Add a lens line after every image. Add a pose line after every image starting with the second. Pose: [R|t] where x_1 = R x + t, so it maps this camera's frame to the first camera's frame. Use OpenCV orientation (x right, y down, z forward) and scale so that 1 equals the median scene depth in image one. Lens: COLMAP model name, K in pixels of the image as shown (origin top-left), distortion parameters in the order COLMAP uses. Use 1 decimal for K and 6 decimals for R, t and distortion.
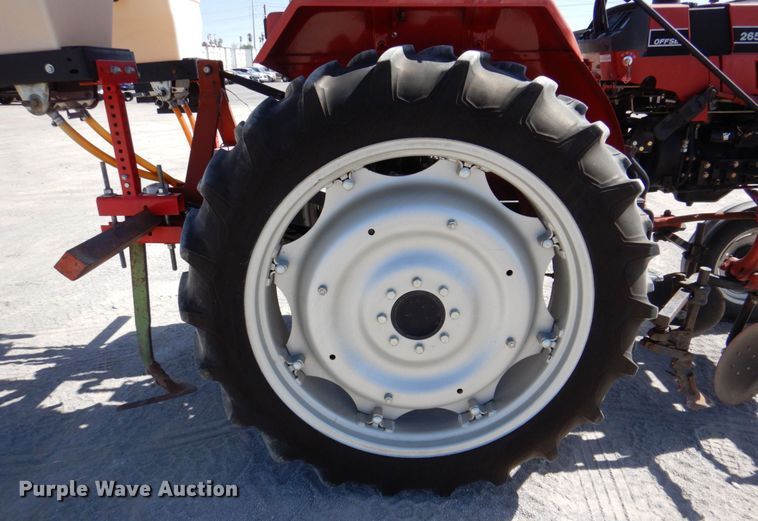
lens RADIAL K [[459.8, 0, 379.0], [0, 459.8, 260.5], [0, 0, 1]] dist [0.005121, 0.002005]
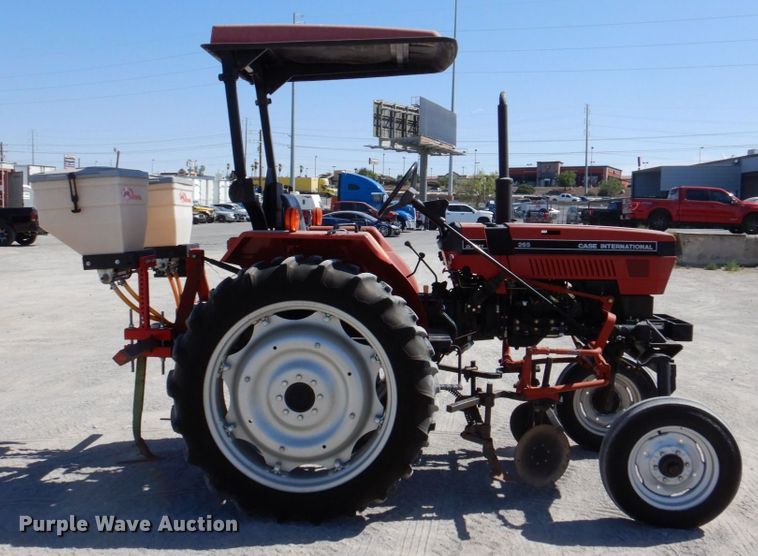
lens RADIAL K [[655.0, 0, 379.0], [0, 655.0, 278.0], [0, 0, 1]] dist [0.006852, -0.010806]
pose [[0.999188, 0.023607, -0.032646, 0.423655], [-0.031761, 0.960105, -0.277829, 0.340315], [0.024785, 0.278640, 0.960076, -1.419366]]
